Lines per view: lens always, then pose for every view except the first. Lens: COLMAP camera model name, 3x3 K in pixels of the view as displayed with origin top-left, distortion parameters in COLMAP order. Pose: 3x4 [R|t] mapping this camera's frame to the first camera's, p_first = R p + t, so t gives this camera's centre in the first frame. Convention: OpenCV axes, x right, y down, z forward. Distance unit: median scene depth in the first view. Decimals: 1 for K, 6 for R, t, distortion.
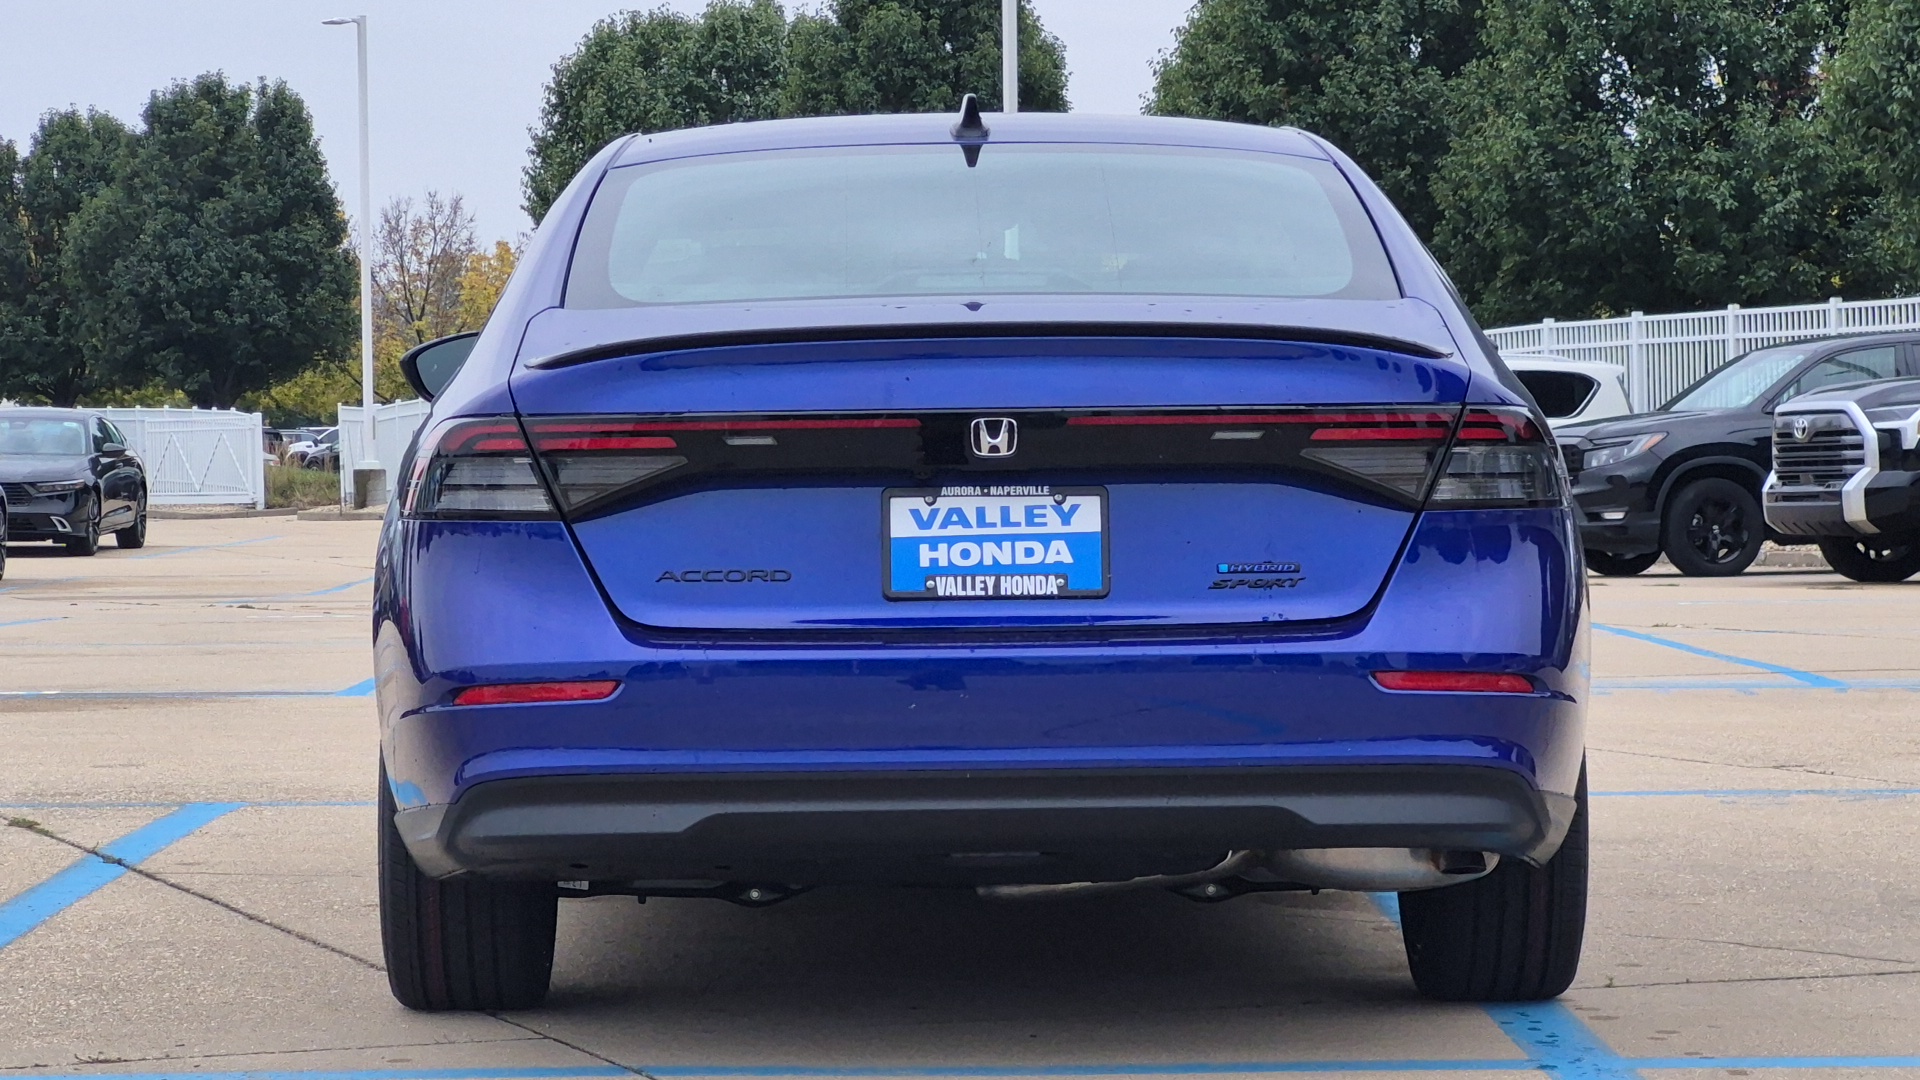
lens RADIAL K [[4977.9, 0, 960.0], [0, 4977.9, 540.0], [0, 0, 1]] dist [0.046772, -0.099830]
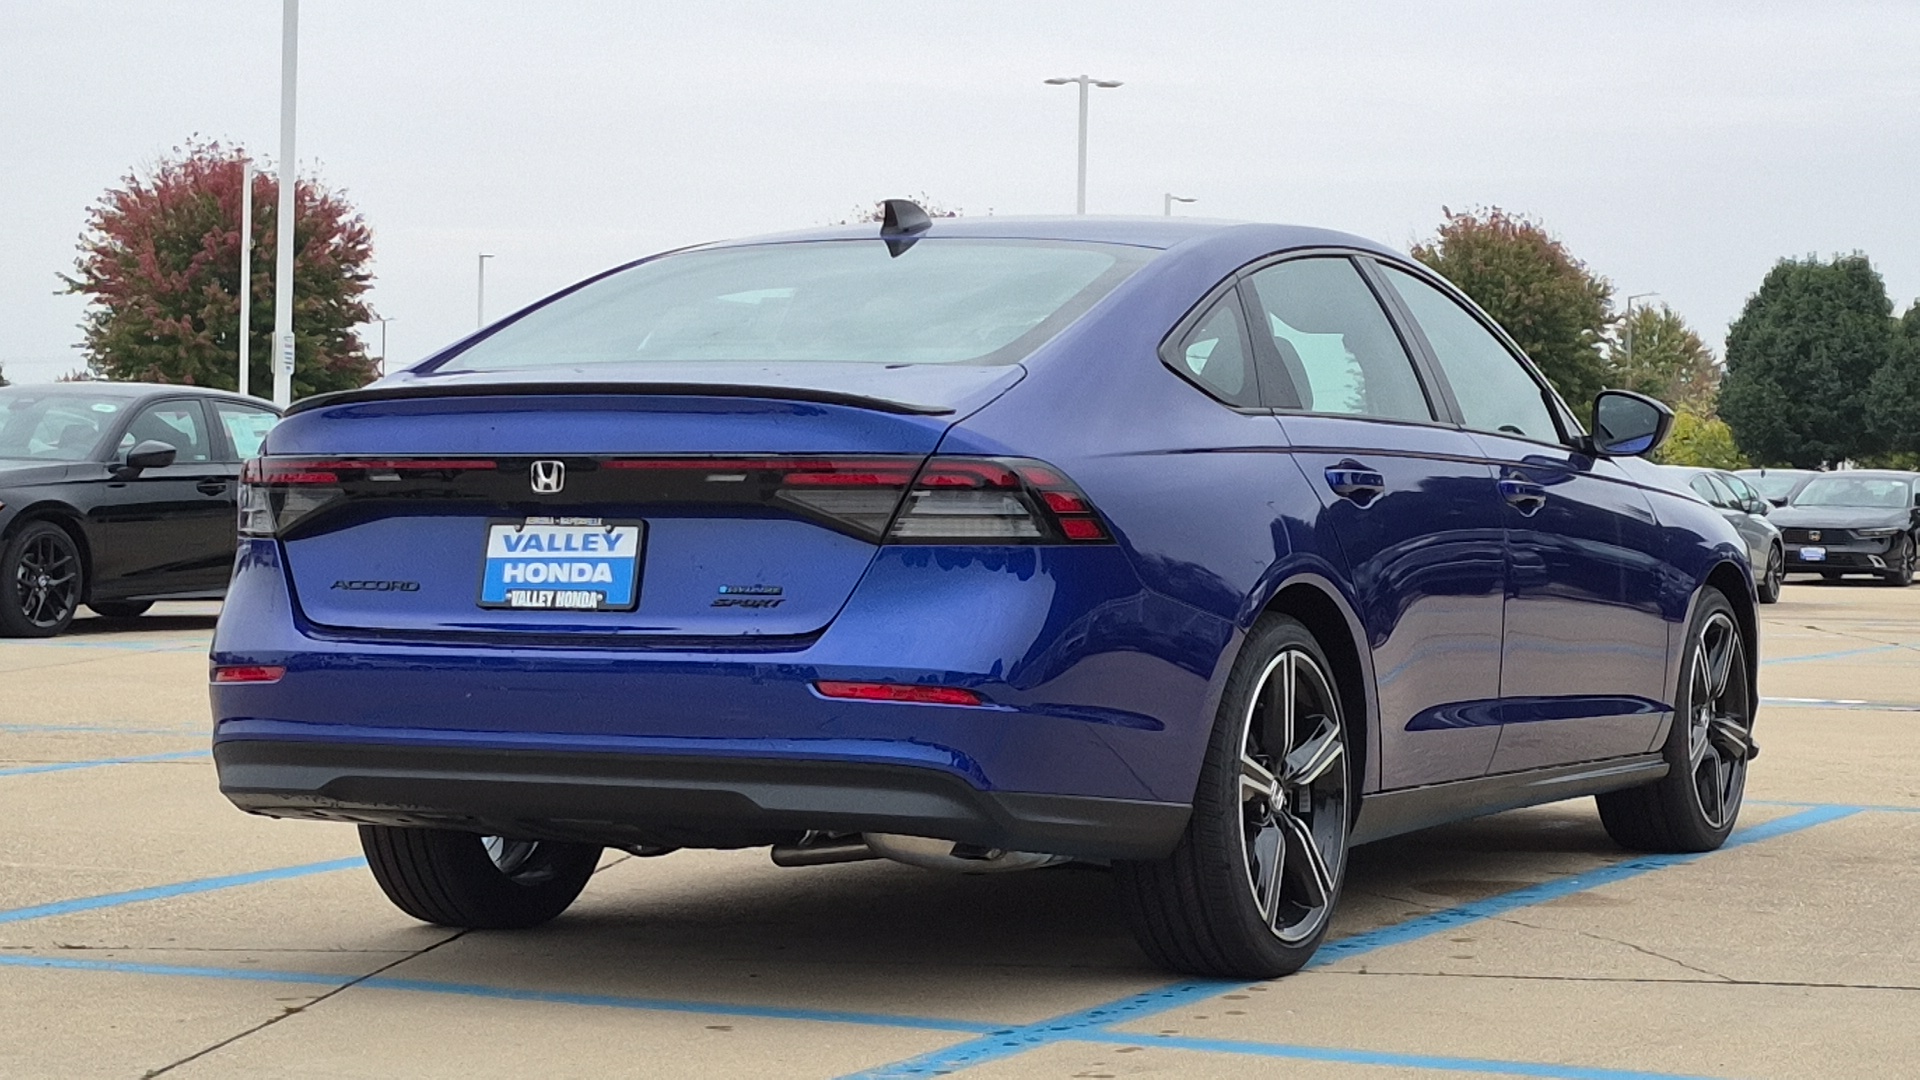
lens RADIAL K [[3799.1, 0, 960.0], [0, 3799.1, 540.0], [0, 0, 1]] dist [0.079222, 0.289370]
pose [[0.886969, 0.019956, -0.461397, 0.522267], [-0.023817, 0.999713, -0.002546, -0.005255], [0.461214, 0.013247, 0.887190, 0.220481]]
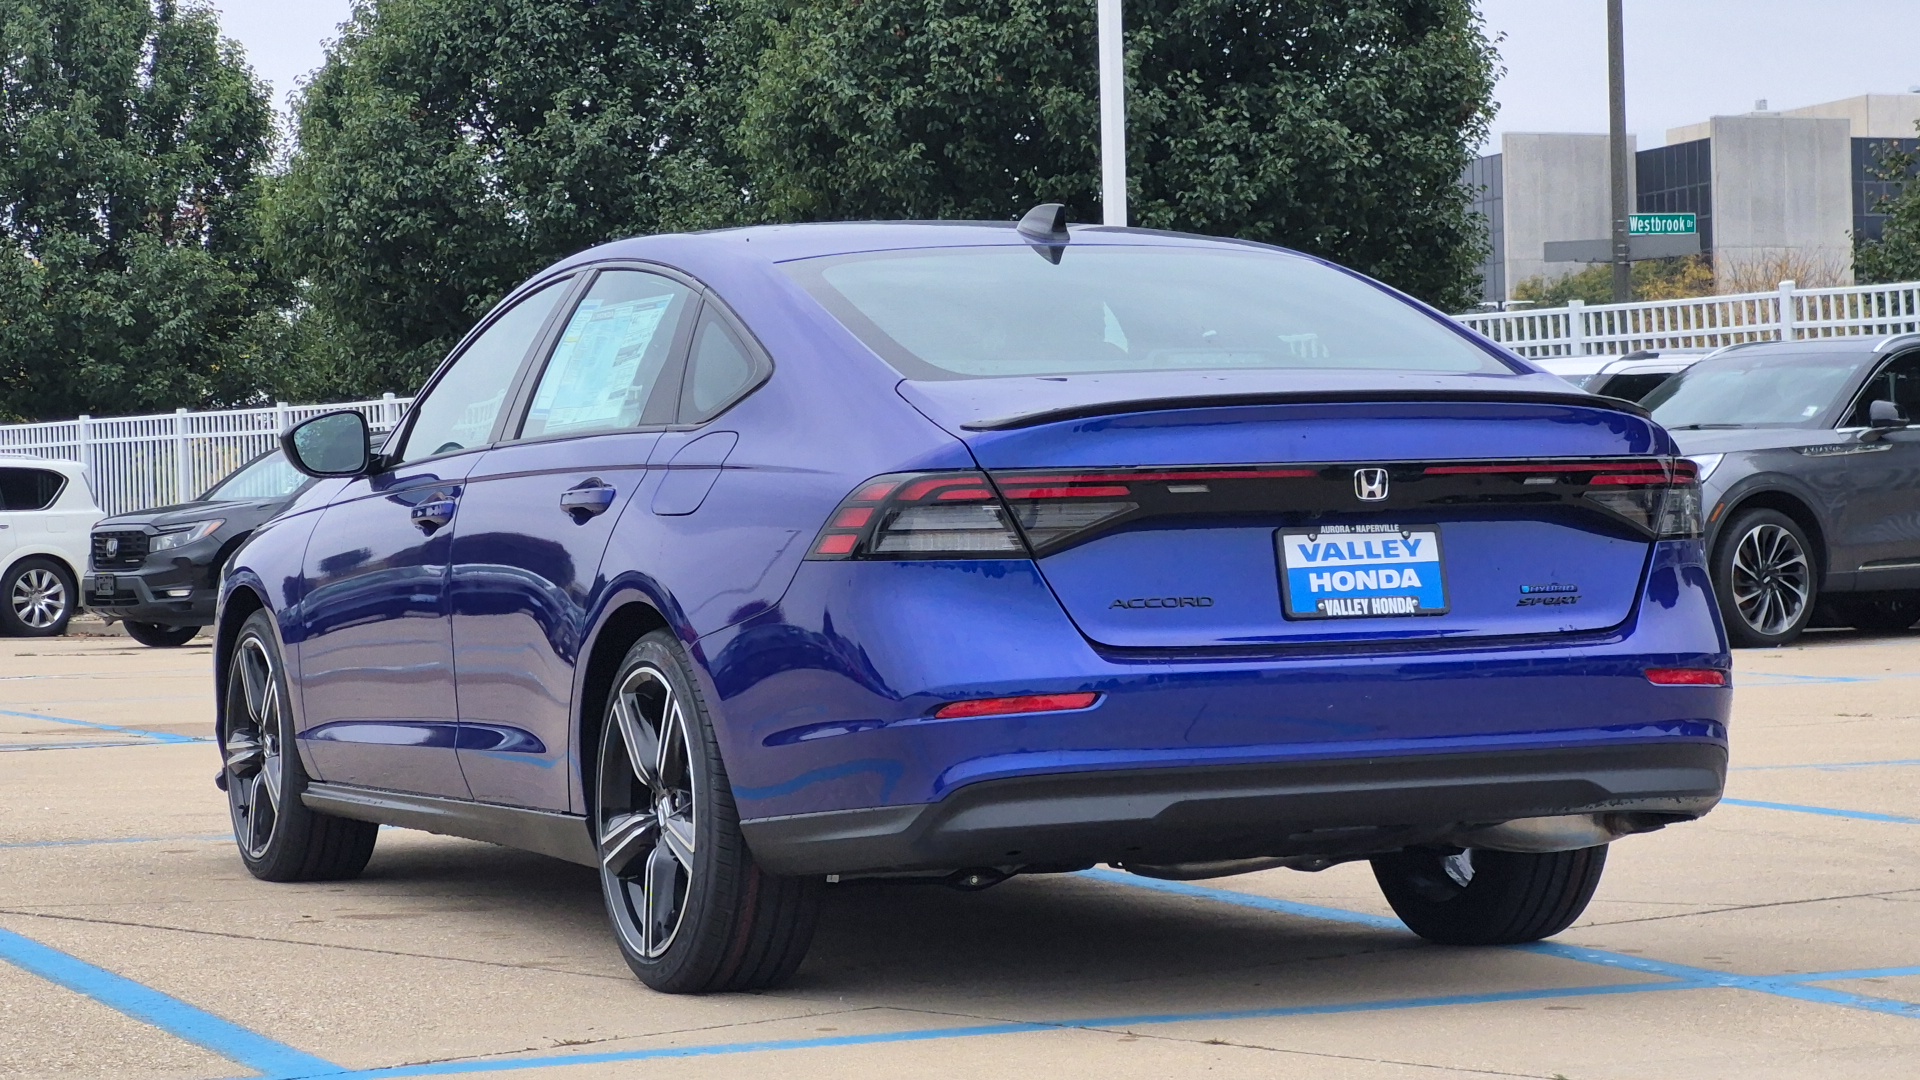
lens RADIAL K [[4406.2, 0, 960.0], [0, 4406.2, 540.0], [0, 0, 1]] dist [-0.027112, 0.208858]
pose [[0.925616, -0.012251, 0.378266, -0.490778], [0.019247, 0.999706, -0.014720, 0.006847], [-0.377975, 0.020906, 0.925580, 0.041032]]
